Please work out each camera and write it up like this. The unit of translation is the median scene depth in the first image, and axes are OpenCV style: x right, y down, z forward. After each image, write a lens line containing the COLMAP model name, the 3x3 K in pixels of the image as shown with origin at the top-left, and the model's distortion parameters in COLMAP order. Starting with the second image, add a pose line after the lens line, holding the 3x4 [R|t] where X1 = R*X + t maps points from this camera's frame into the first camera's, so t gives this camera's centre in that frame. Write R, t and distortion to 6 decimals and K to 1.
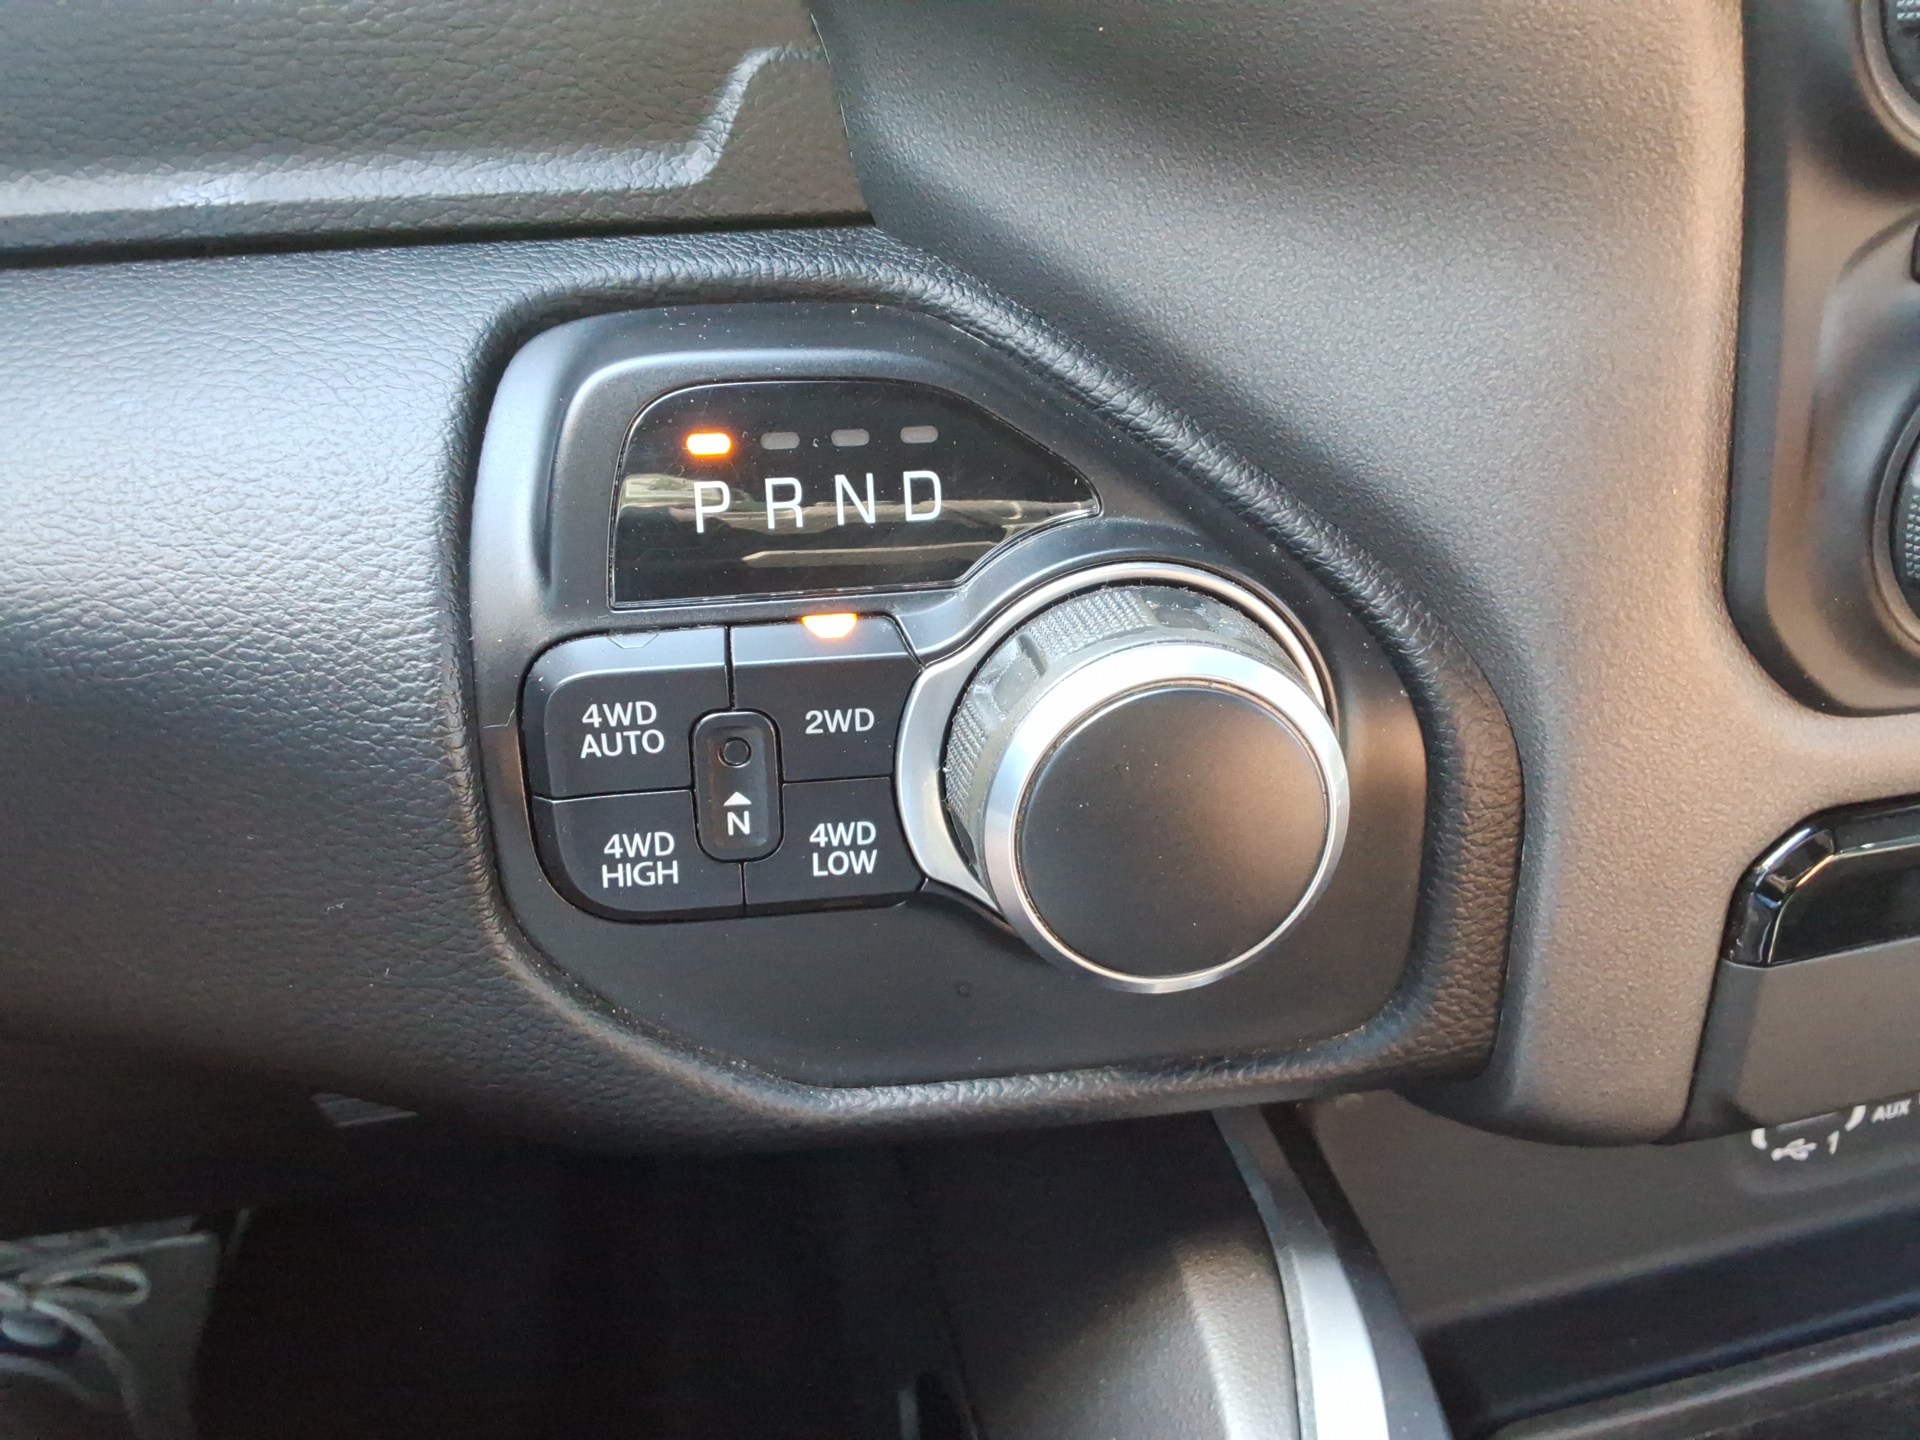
lens RADIAL K [[1558.4, 0, 966.3], [0, 1558.4, 710.6], [0, 0, 1]] dist [0.120367, -0.209527]
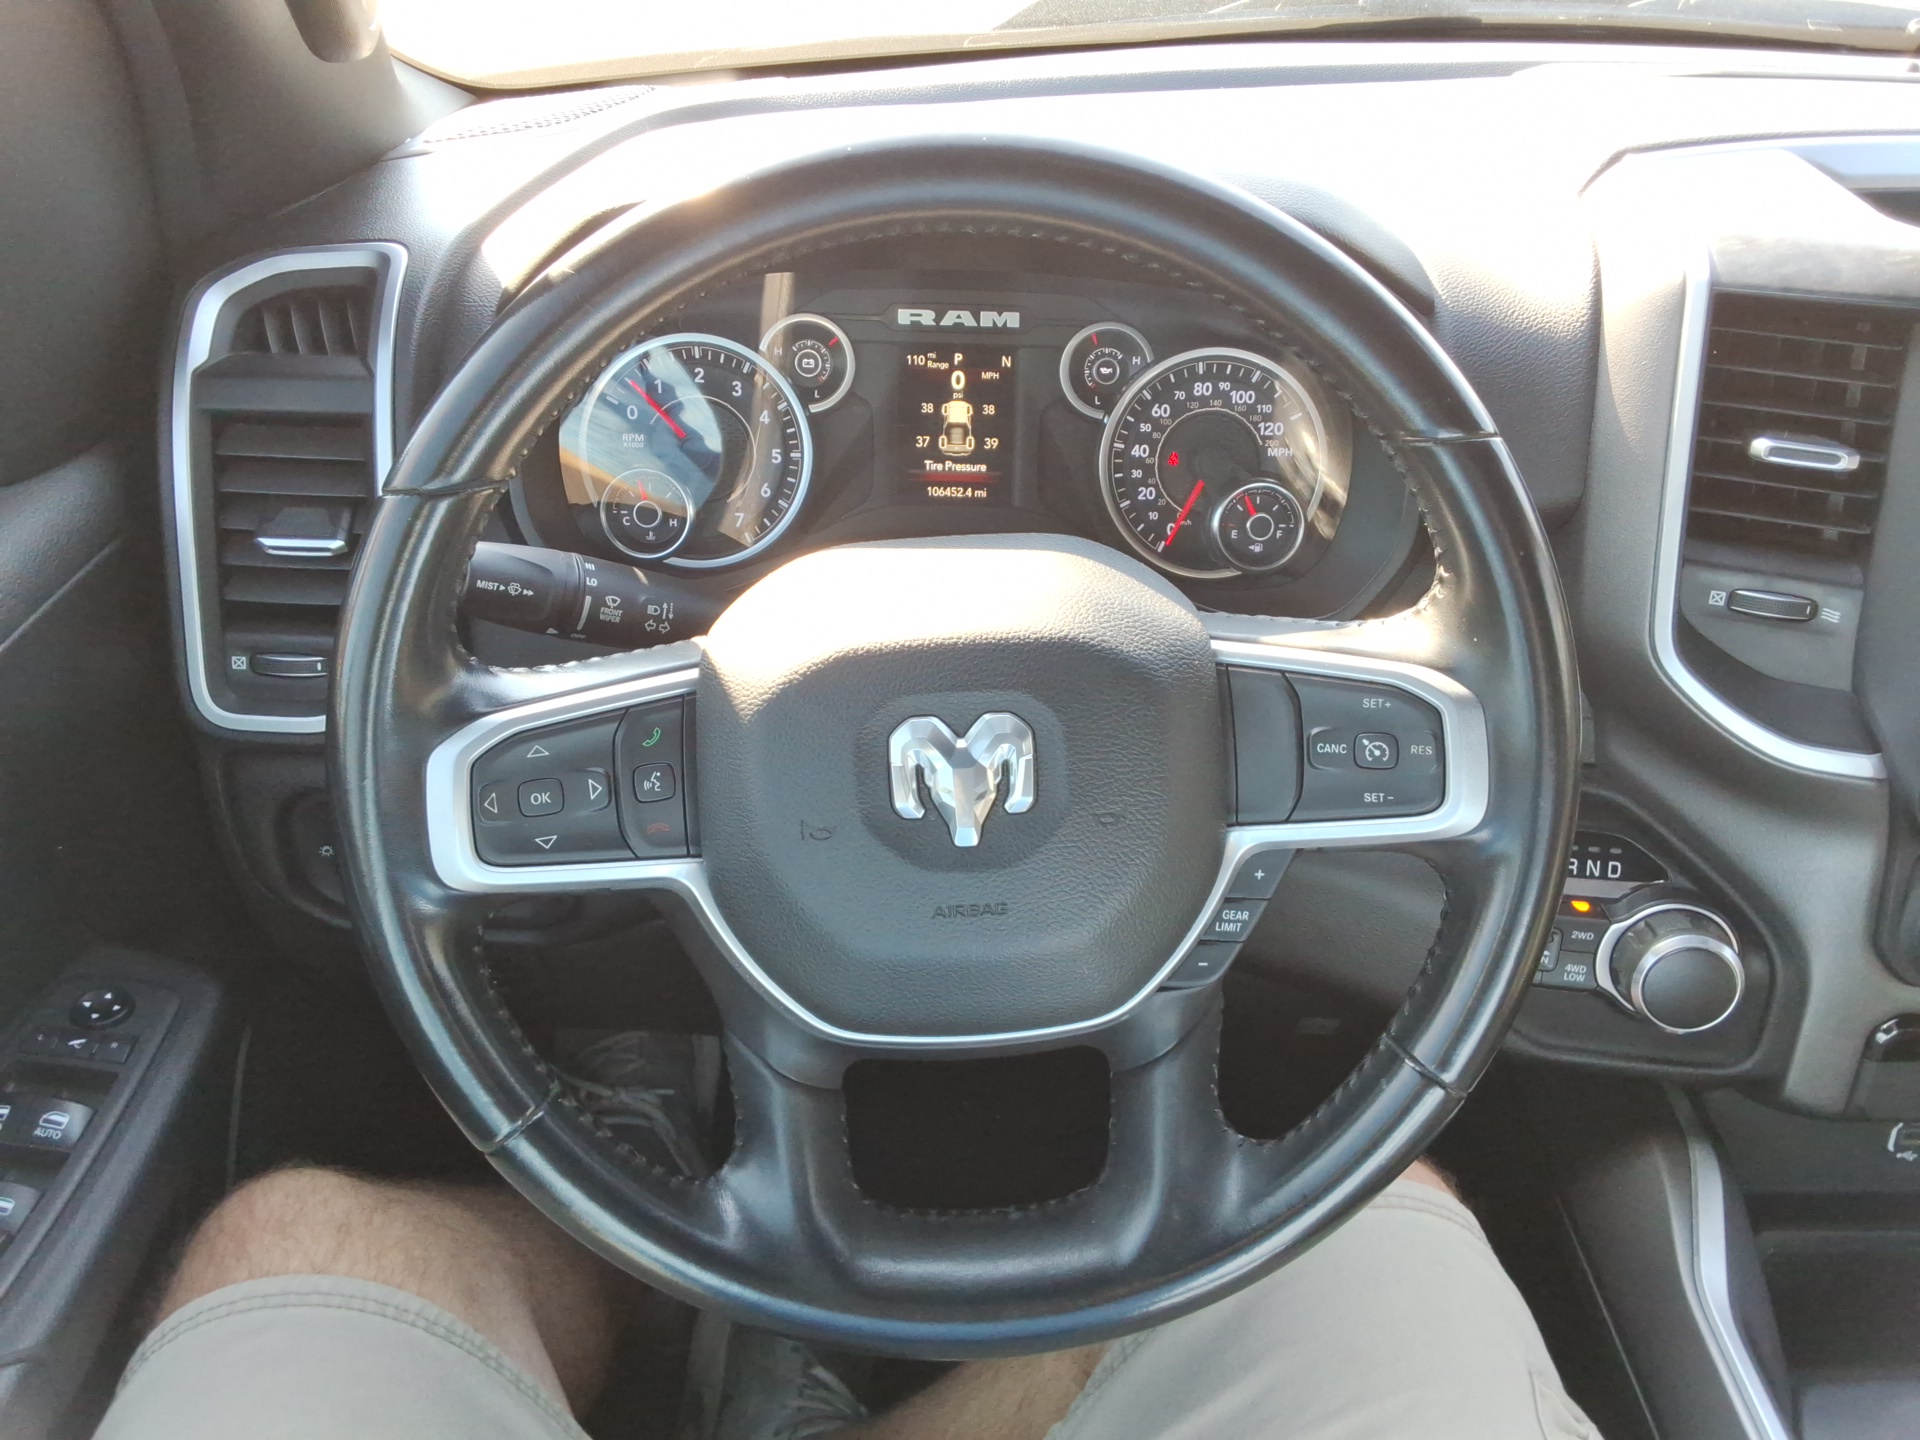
lens RADIAL K [[1526.0, 0, 969.8], [0, 1526.0, 709.8], [0, 0, 1]] dist [0.118846, -0.195068]
pose [[0.968805, 0.140098, -0.204425, -0.723990], [-0.146595, 0.989052, -0.016911, -0.217638], [0.199818, 0.046351, 0.978736, -2.474420]]
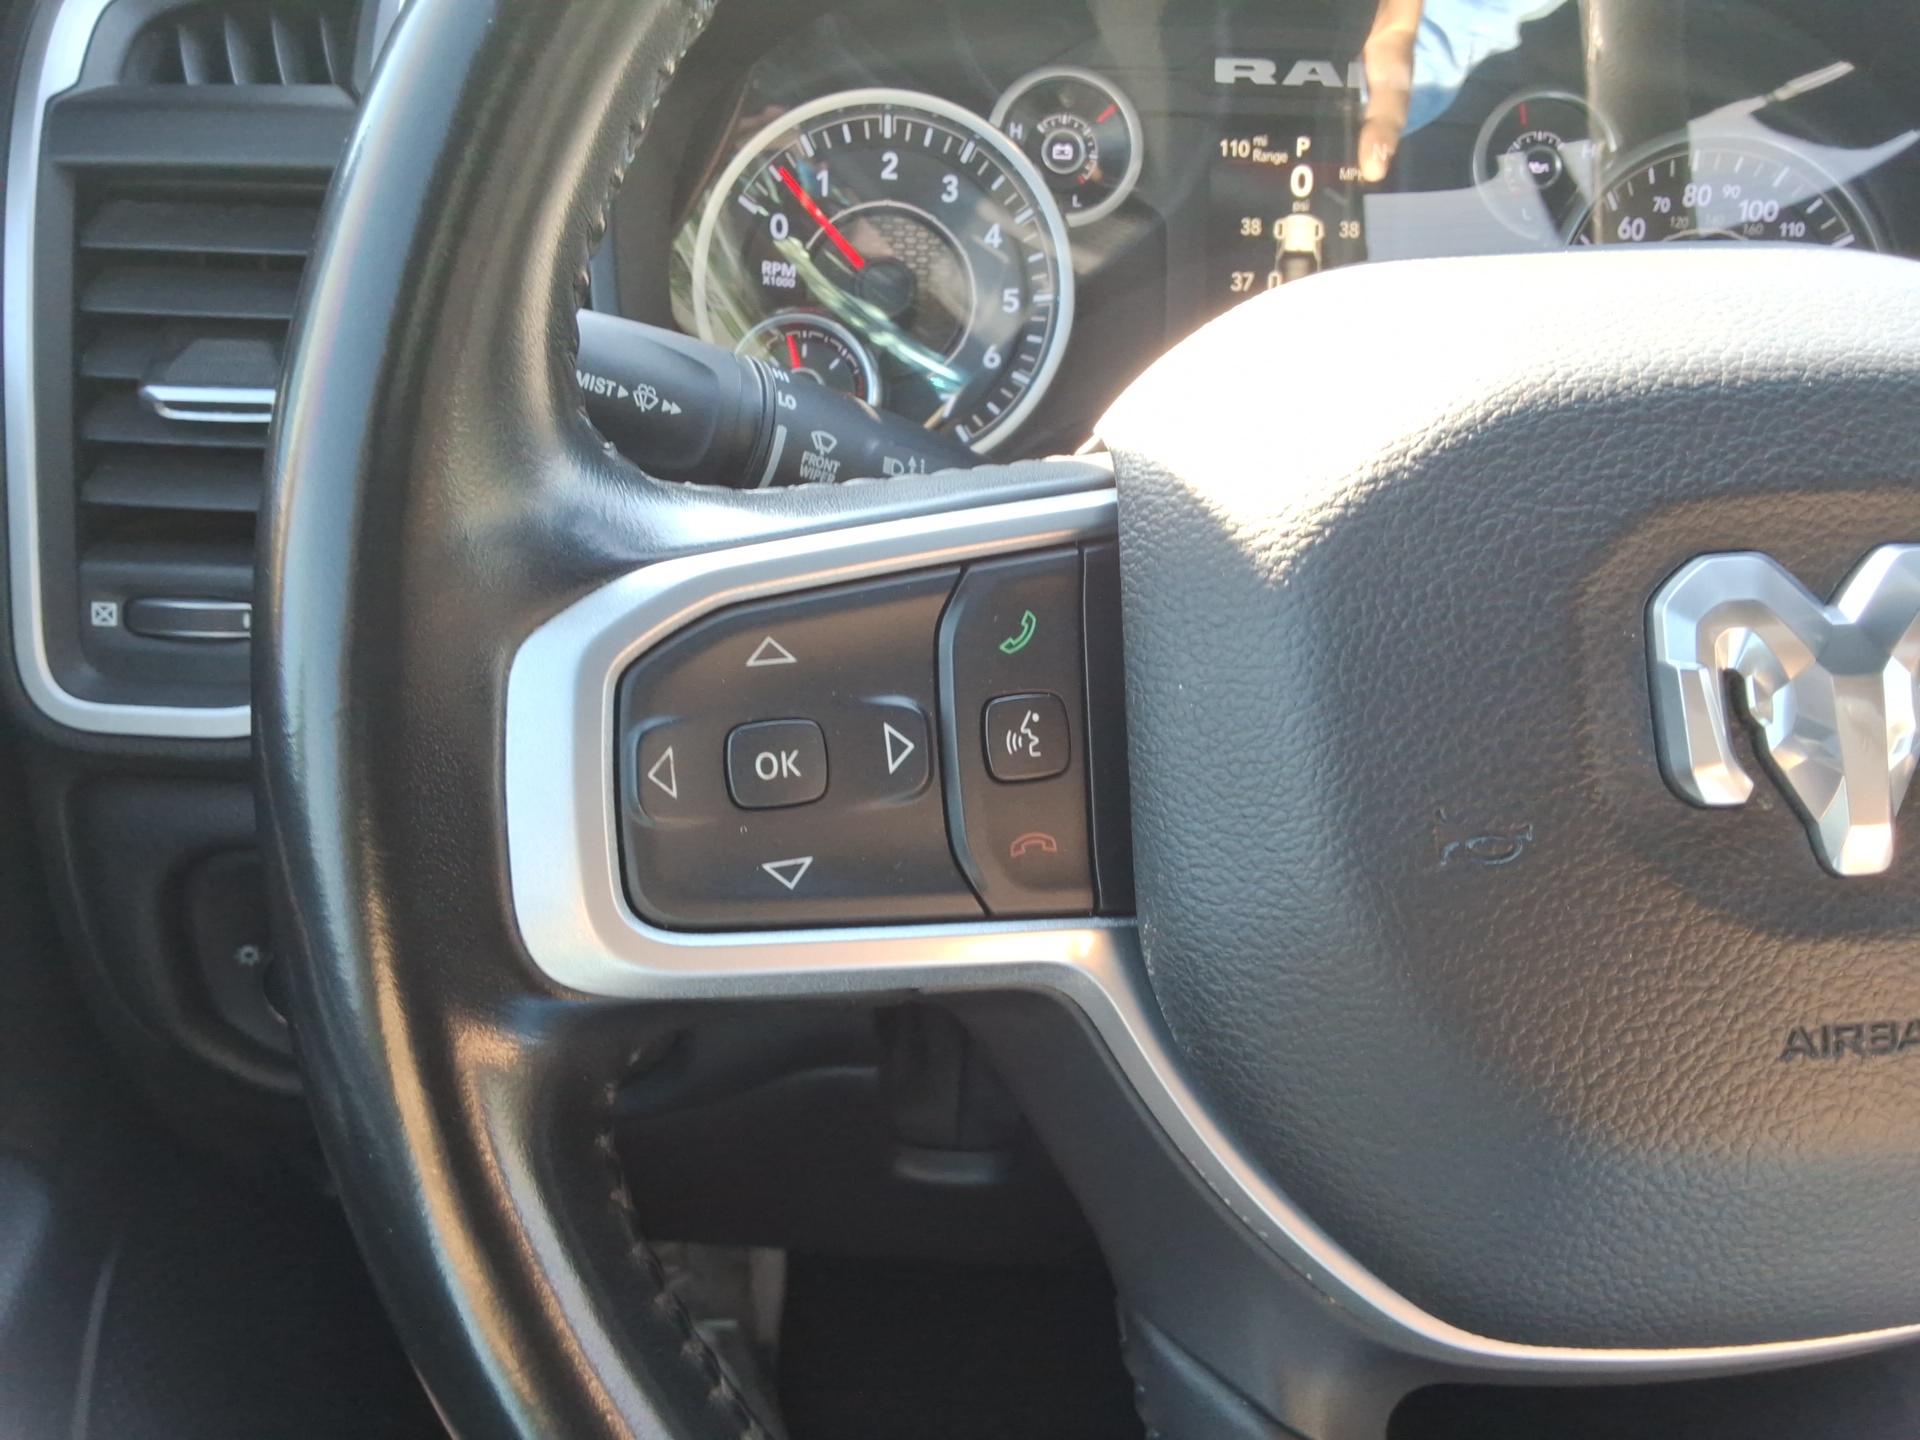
lens RADIAL K [[1558.4, 0, 966.3], [0, 1558.4, 710.6], [0, 0, 1]] dist [0.120367, -0.209527]
pose [[0.974793, 0.117651, -0.189572, -1.531897], [-0.140378, 0.983828, -0.111254, 0.034214], [0.173417, 0.135061, 0.975543, -1.227711]]
